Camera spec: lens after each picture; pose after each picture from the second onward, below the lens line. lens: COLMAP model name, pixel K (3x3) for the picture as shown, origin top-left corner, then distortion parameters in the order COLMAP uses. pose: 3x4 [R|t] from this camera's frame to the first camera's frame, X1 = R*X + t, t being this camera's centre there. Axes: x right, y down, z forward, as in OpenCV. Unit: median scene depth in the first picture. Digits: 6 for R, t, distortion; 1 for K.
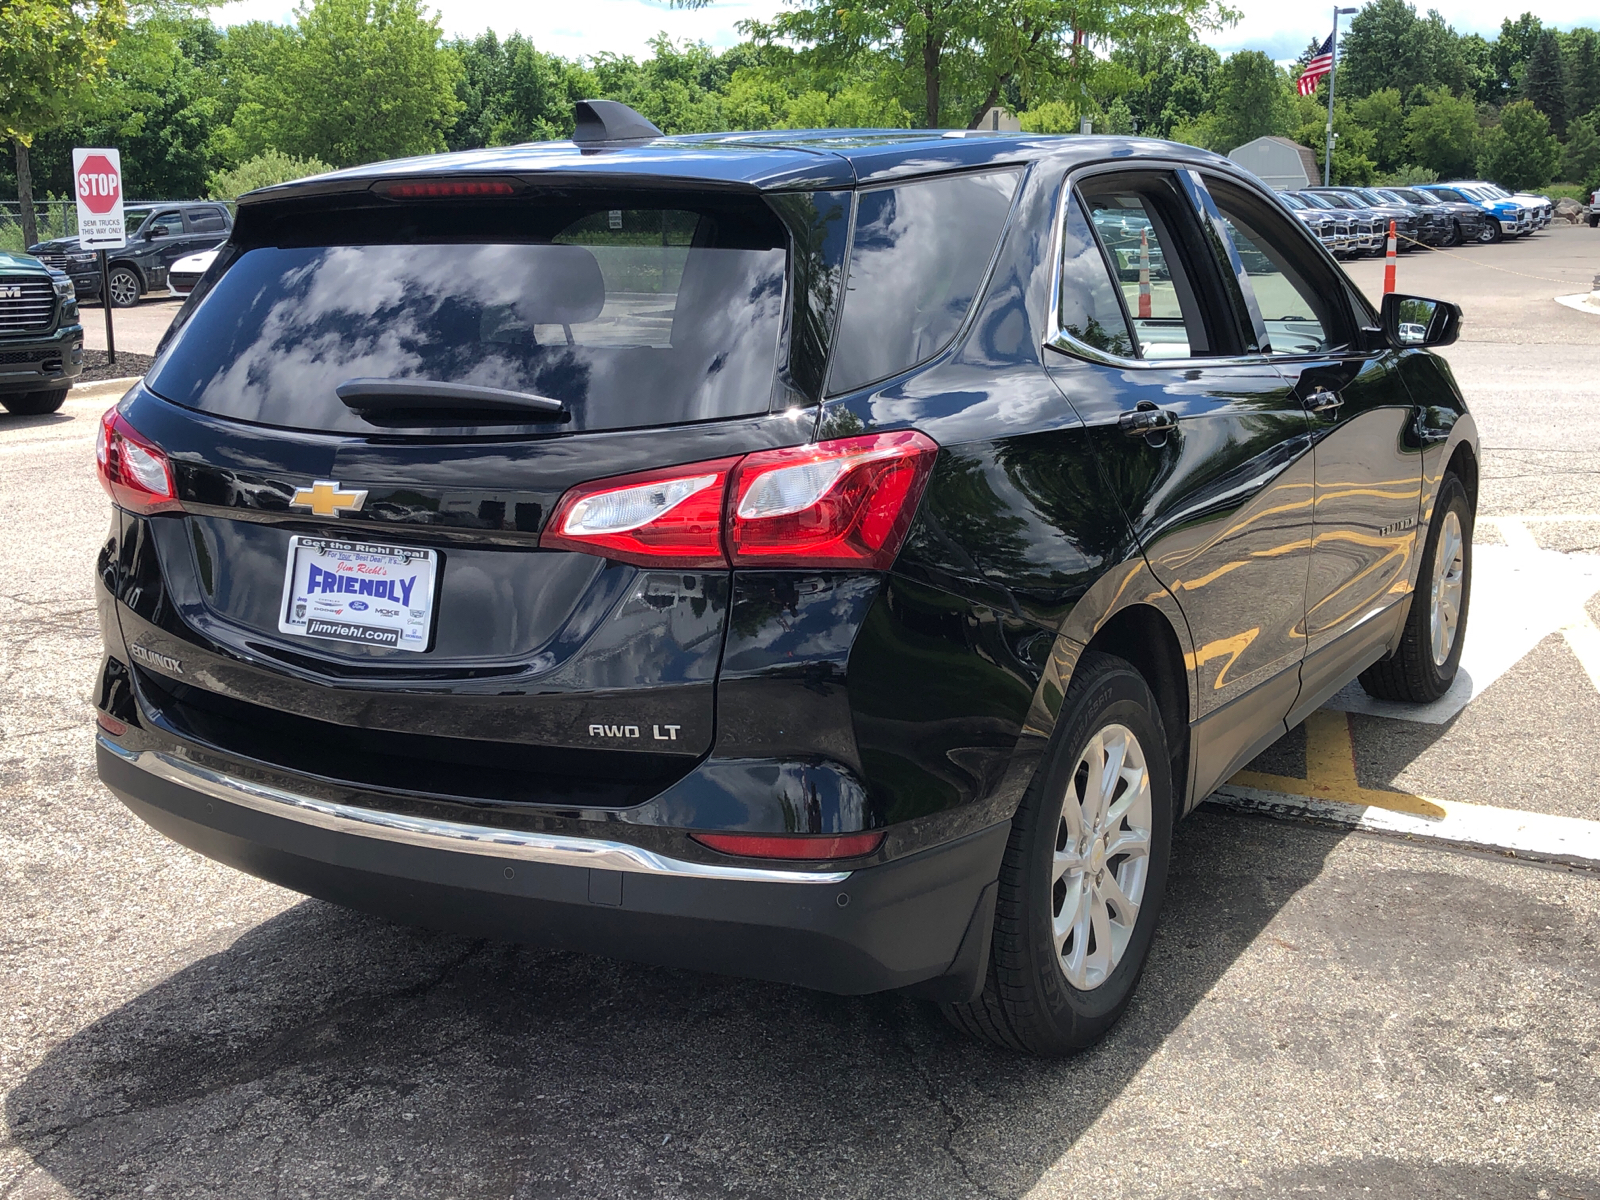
lens RADIAL K [[1773.8, 0, 790.4], [0, 1773.8, 582.1], [0, 0, 1]] dist [0.125643, -0.393285]
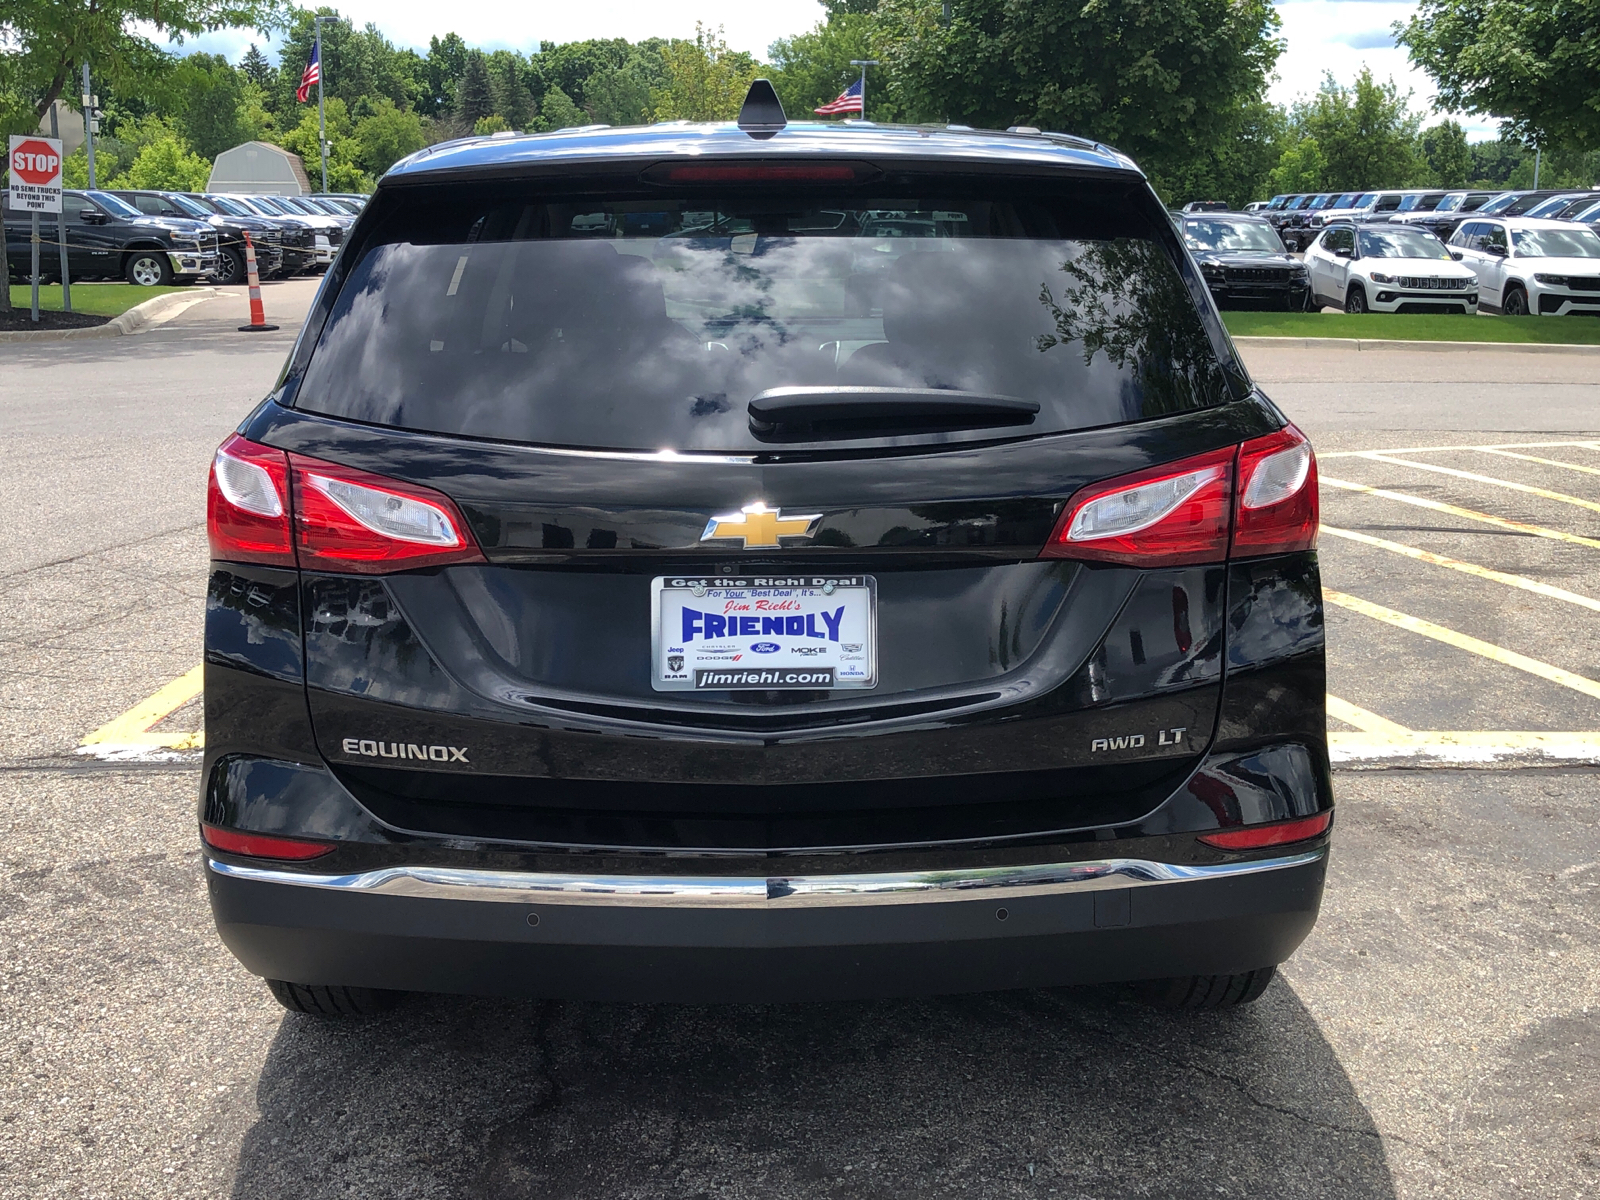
lens RADIAL K [[1781.1, 0, 790.5], [0, 1781.1, 573.6], [0, 0, 1]] dist [0.088796, -0.245870]
pose [[0.848671, -0.091364, 0.520971, -0.646503], [0.095722, 0.995234, 0.018603, -0.036032], [-0.520187, 0.034080, 0.853372, 0.235312]]
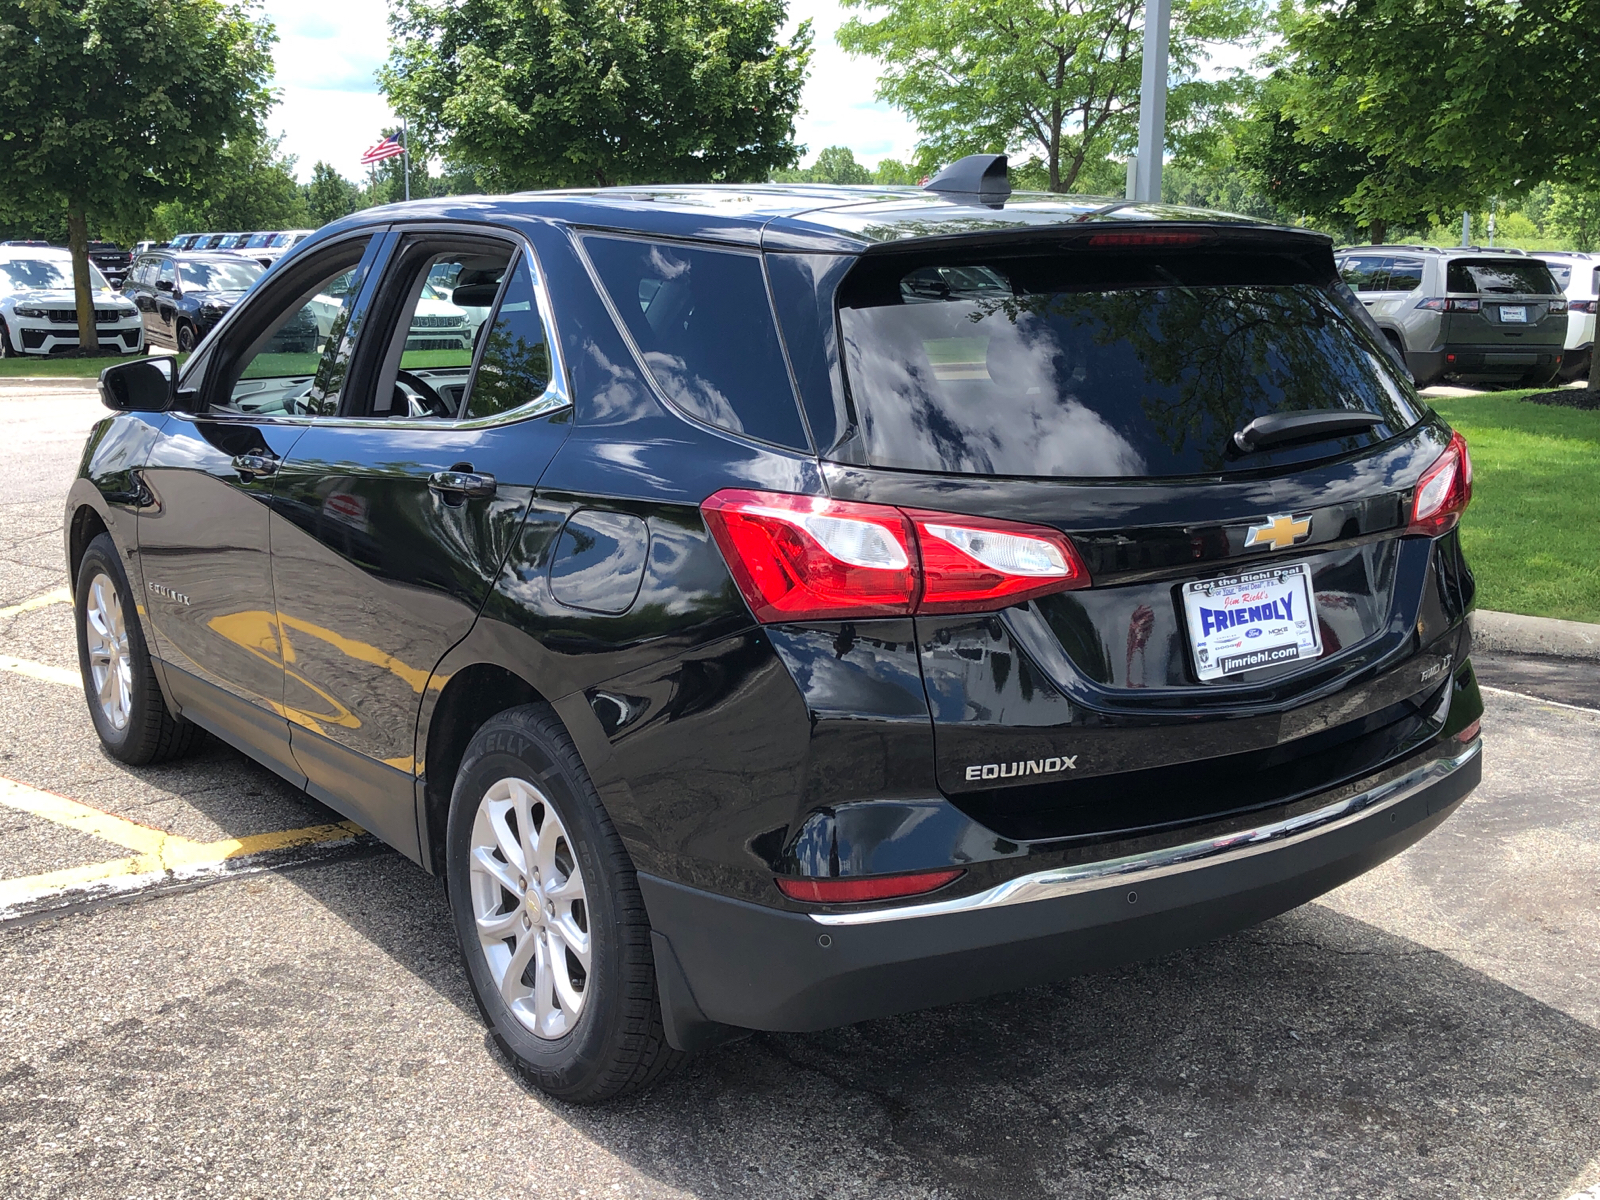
lens RADIAL K [[1754.6, 0, 800.0], [0, 1754.6, 600.0], [0, 0, 1]] dist [0.267831, -0.931977]
pose [[0.390584, -0.166197, 0.905440, -1.219647], [0.184978, 0.977676, 0.099661, -0.150588], [-0.901791, 0.128561, 0.412608, 0.764626]]
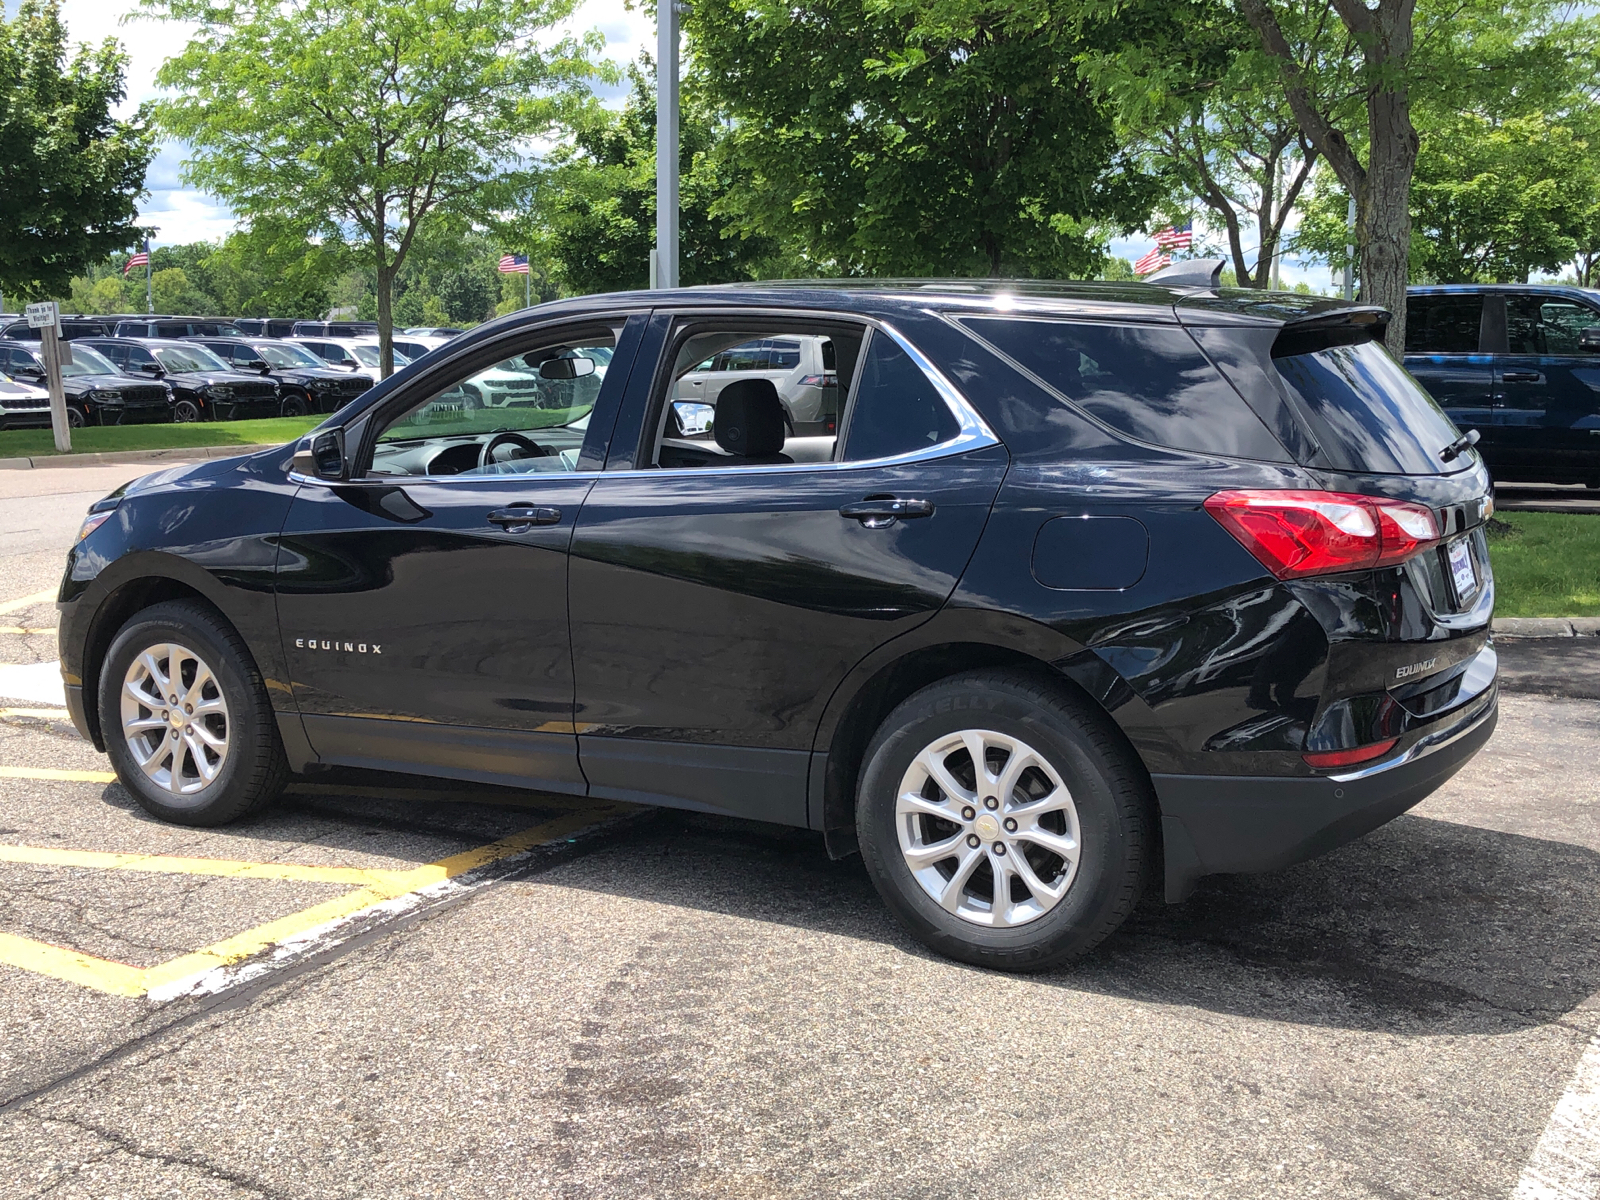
lens RADIAL K [[1781.1, 0, 790.5], [0, 1781.1, 573.6], [0, 0, 1]] dist [0.088796, -0.245870]
pose [[-0.027125, -0.122551, 0.992092, -1.713707], [0.207689, 0.970109, 0.125514, -0.297119], [-0.977819, 0.209451, -0.000862, 1.501084]]
